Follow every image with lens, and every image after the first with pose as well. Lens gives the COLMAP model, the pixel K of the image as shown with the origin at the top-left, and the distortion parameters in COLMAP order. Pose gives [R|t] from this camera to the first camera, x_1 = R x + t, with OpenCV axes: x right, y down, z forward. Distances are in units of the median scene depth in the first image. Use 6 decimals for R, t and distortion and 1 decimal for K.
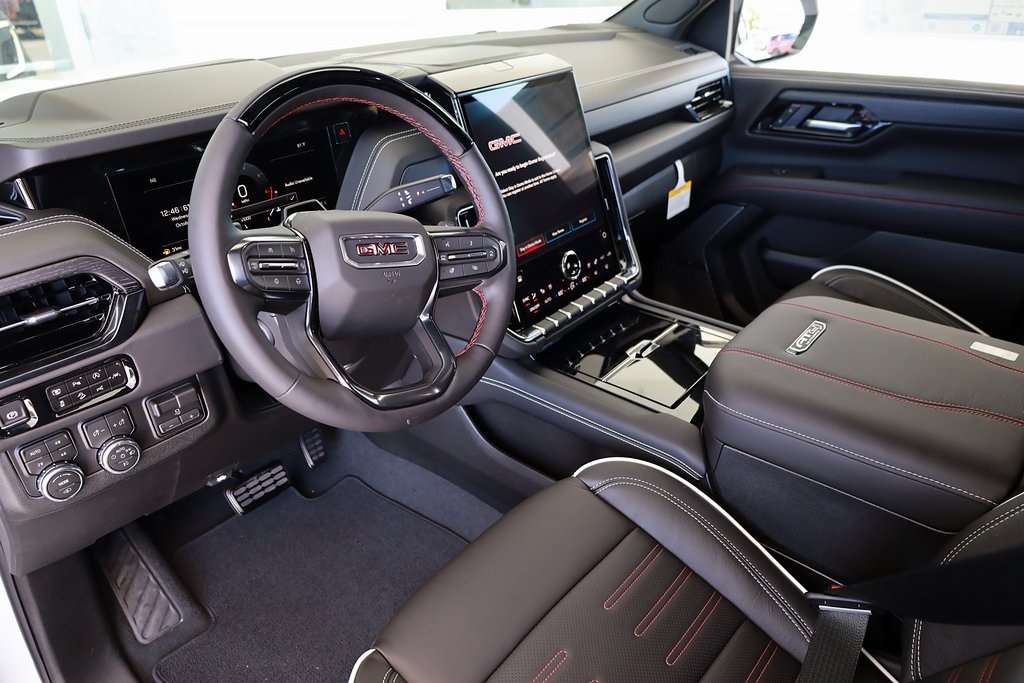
lens RADIAL K [[696.6, 0, 514.9], [0, 696.6, 337.4], [0, 0, 1]] dist [-0.007123, -0.000748]
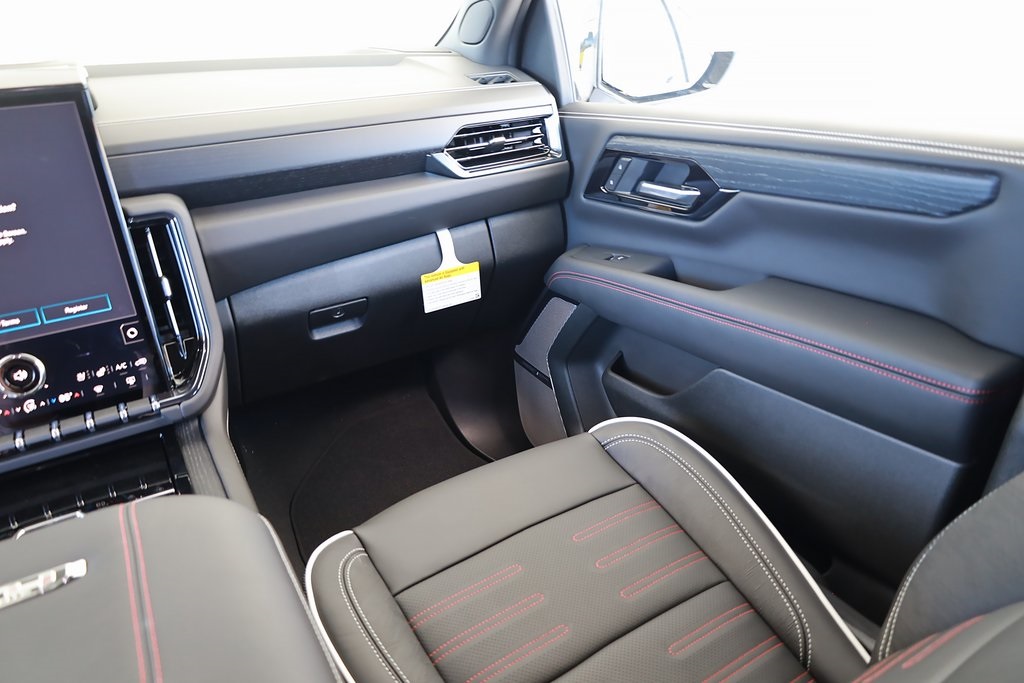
lens RADIAL K [[696.6, 0, 518.9], [0, 696.6, 339.6], [0, 0, 1]] dist [-0.007123, -0.000748]
pose [[0.946870, 0.109892, -0.302261, 0.696092], [-0.133280, 0.989391, -0.057807, -0.156465], [0.292702, 0.095021, 0.951471, 0.495416]]
